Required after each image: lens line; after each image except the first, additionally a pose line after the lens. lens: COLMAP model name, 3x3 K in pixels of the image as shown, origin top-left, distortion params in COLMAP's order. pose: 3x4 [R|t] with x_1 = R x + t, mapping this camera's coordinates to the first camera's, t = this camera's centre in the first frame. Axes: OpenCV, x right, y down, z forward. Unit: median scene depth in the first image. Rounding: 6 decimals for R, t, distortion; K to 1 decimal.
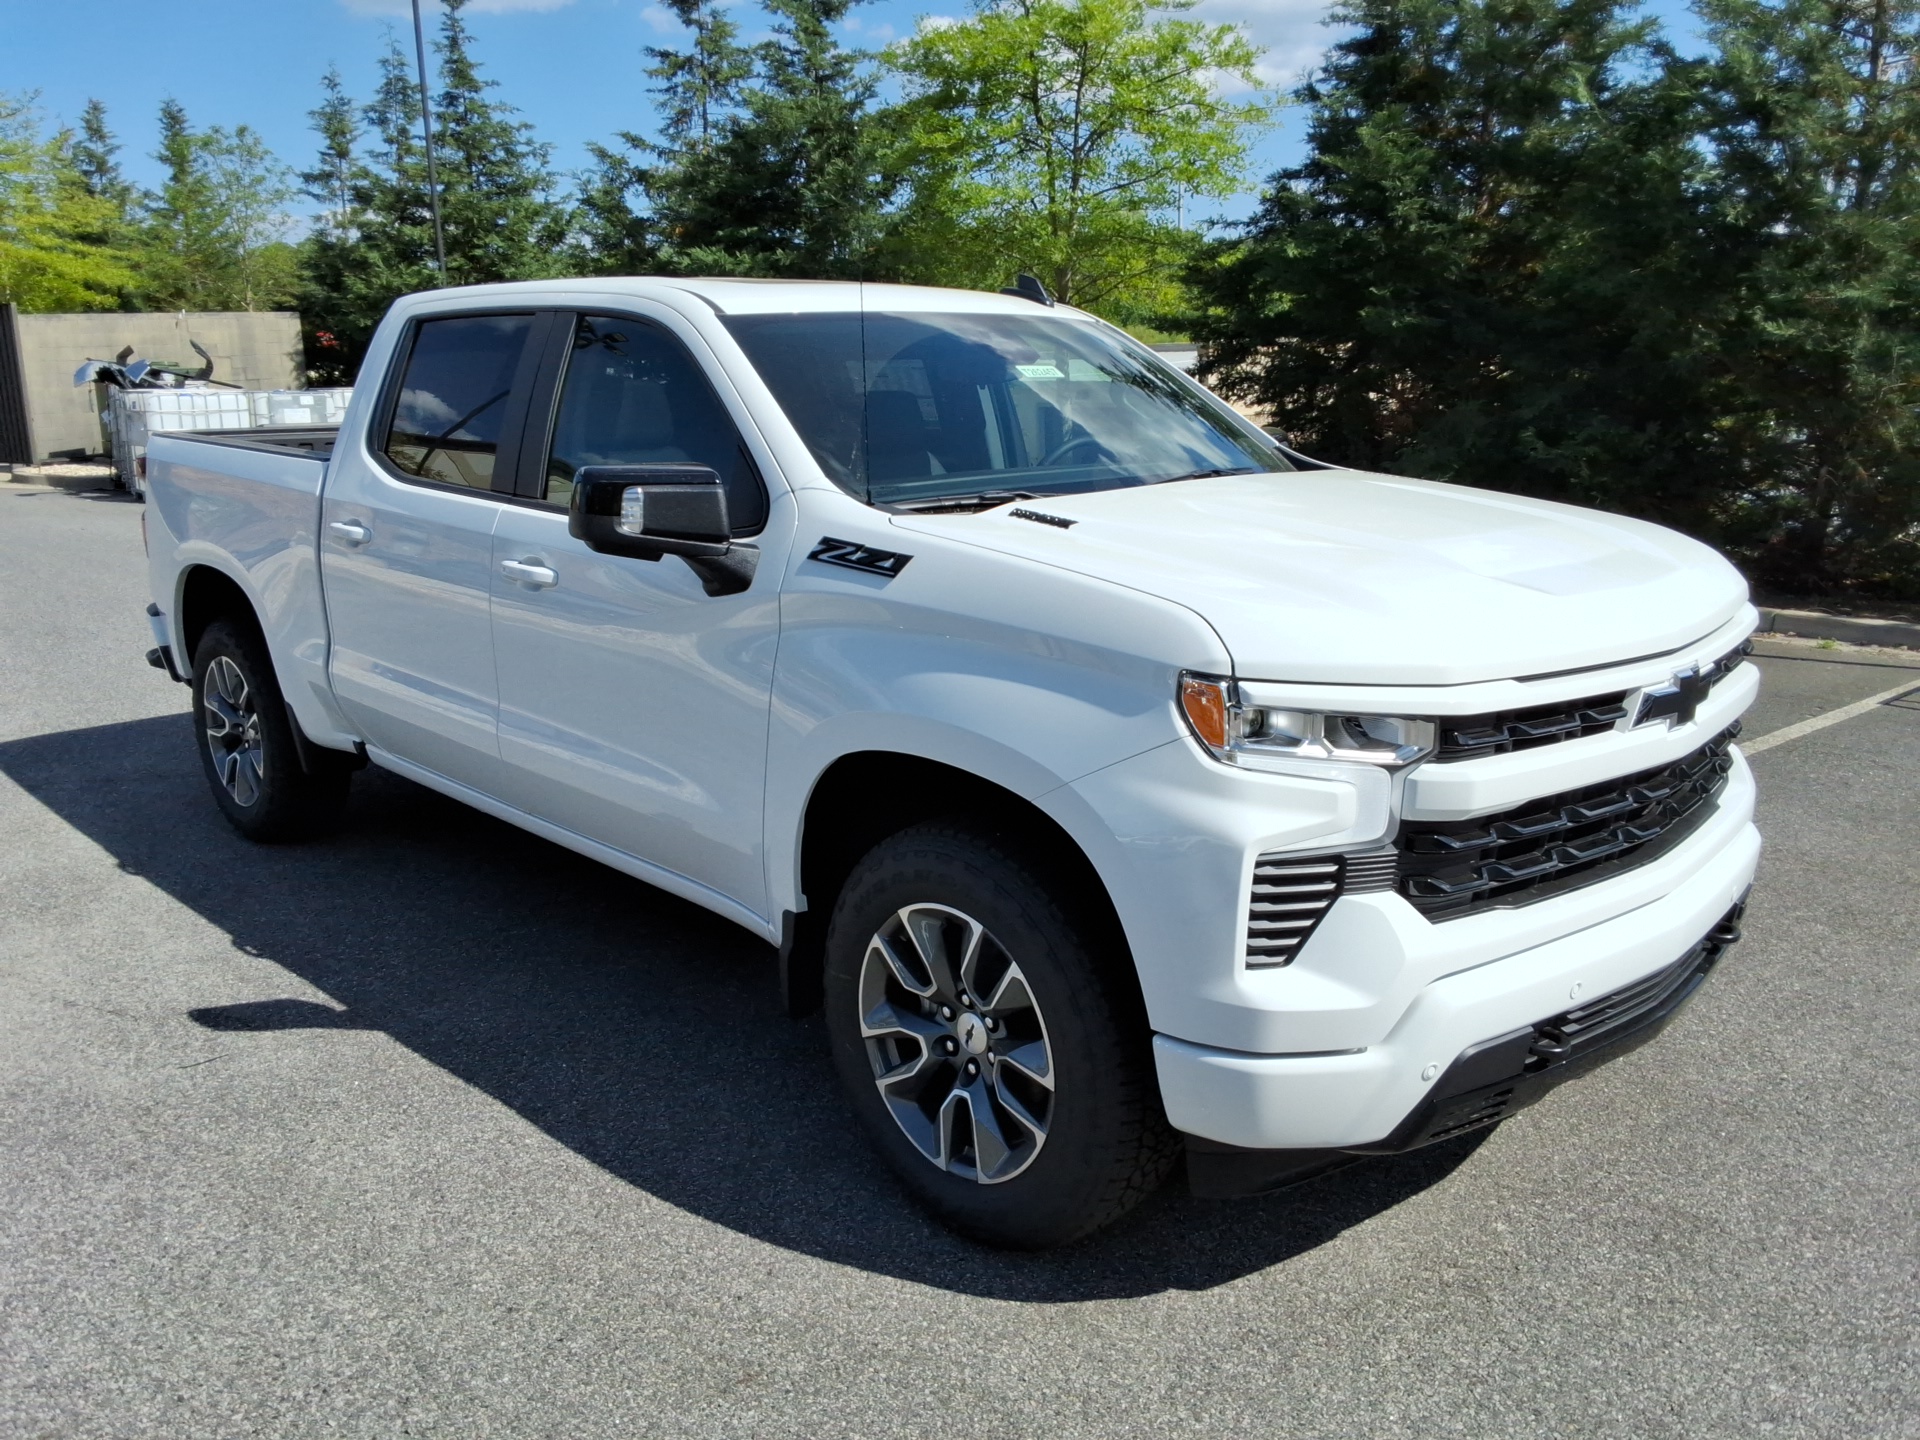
lens RADIAL K [[1541.1, 0, 962.2], [0, 1541.1, 720.6], [0, 0, 1]] dist [0.092483, -0.137018]
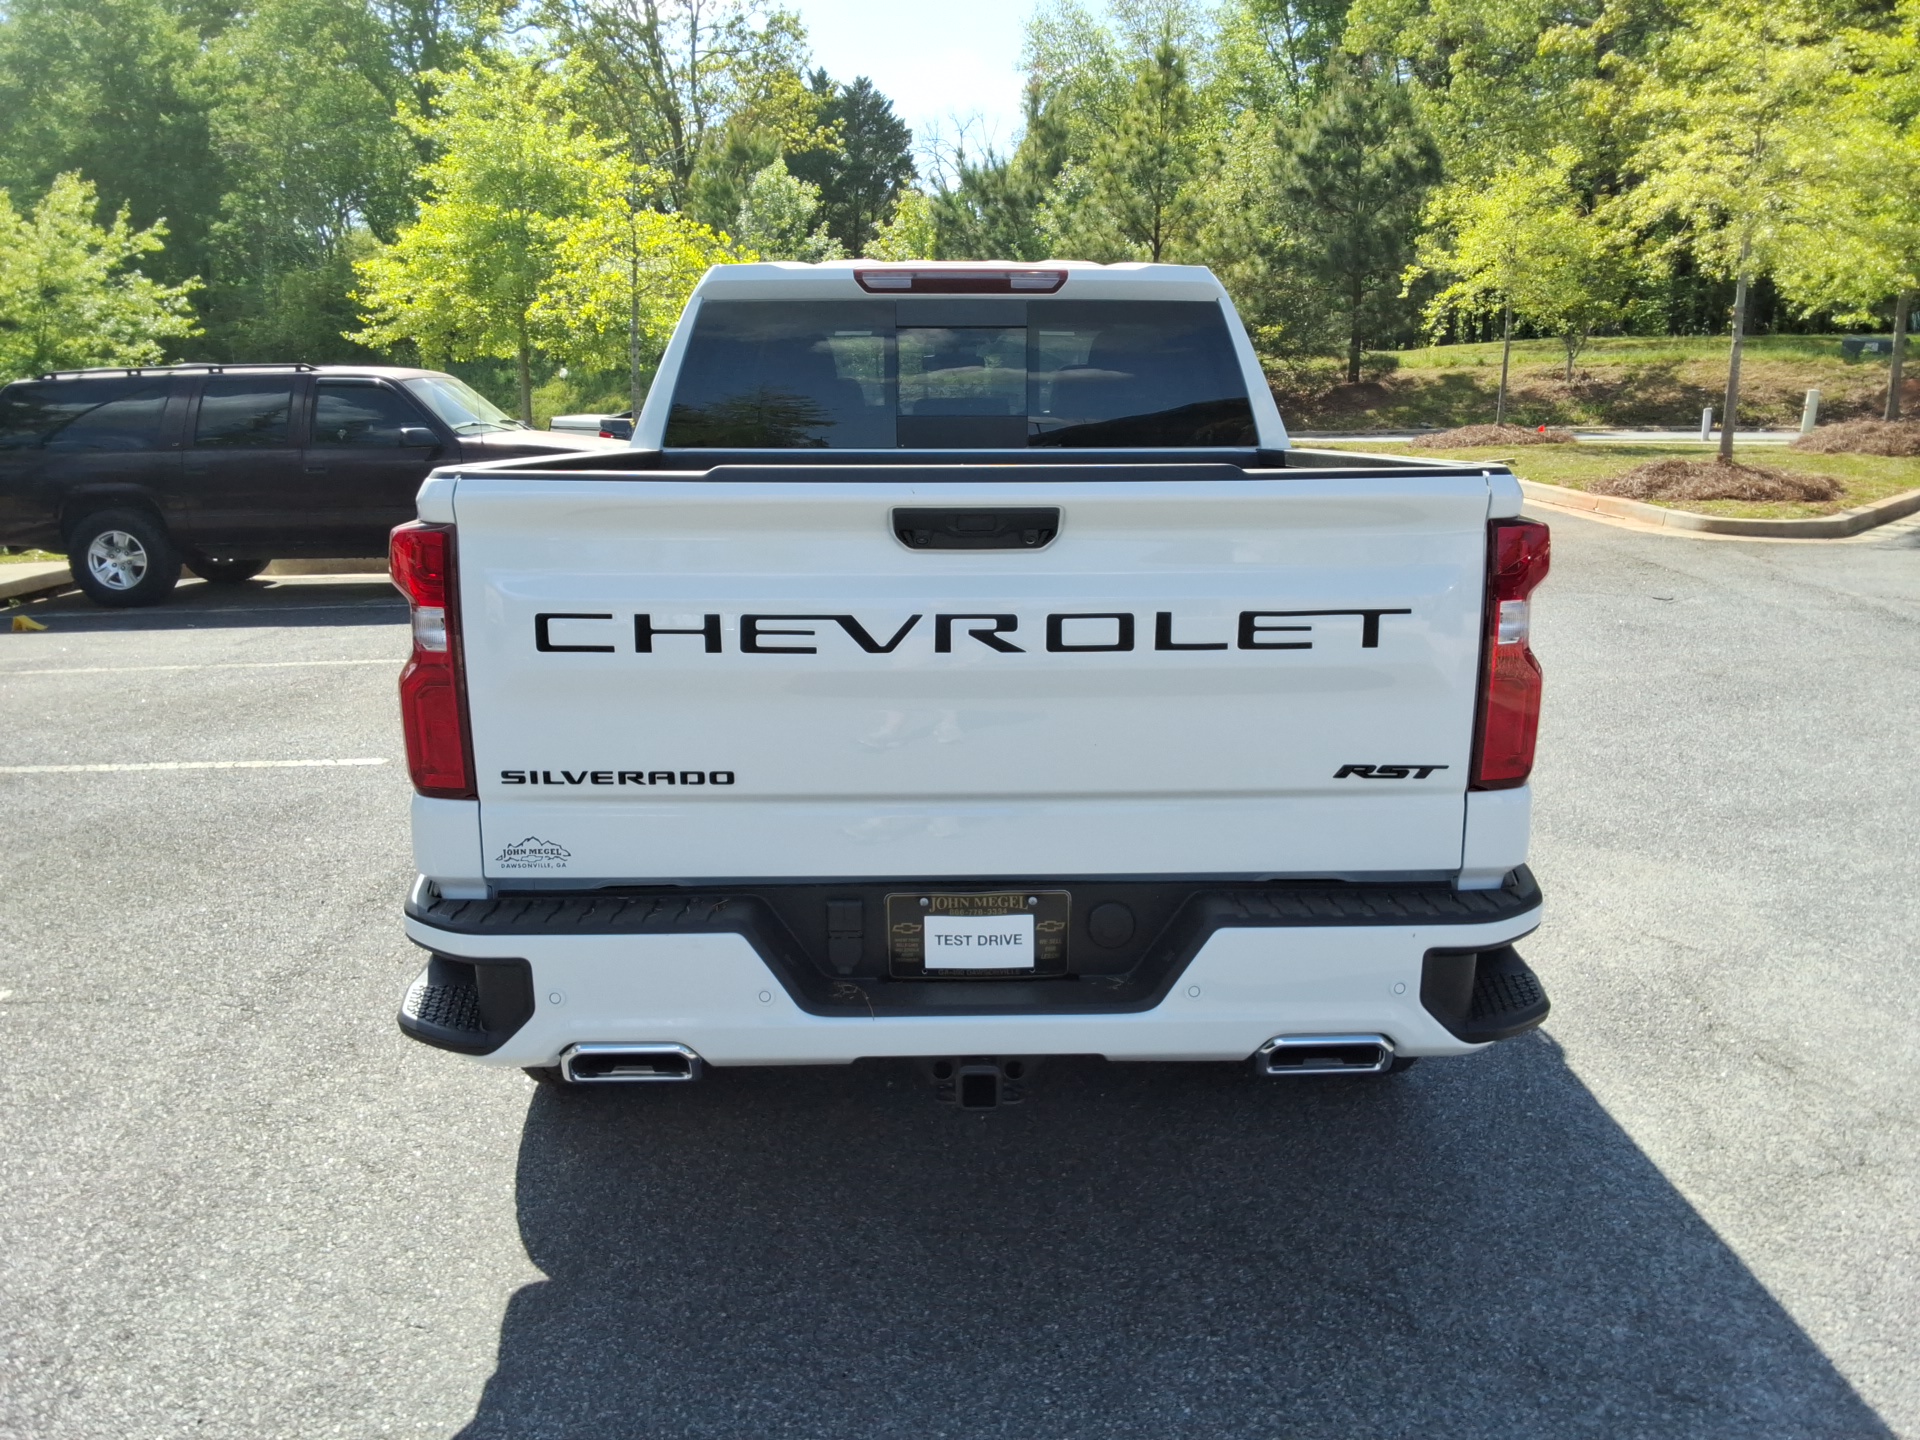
lens RADIAL K [[1541.1, 0, 970.5], [0, 1541.1, 695.0], [0, 0, 1]] dist [0.092483, -0.137018]
pose [[-0.739805, -0.118161, 0.662364, -0.197413], [0.158344, 0.926230, 0.342090, -0.082675], [-0.653923, 0.357962, -0.666520, 0.396080]]
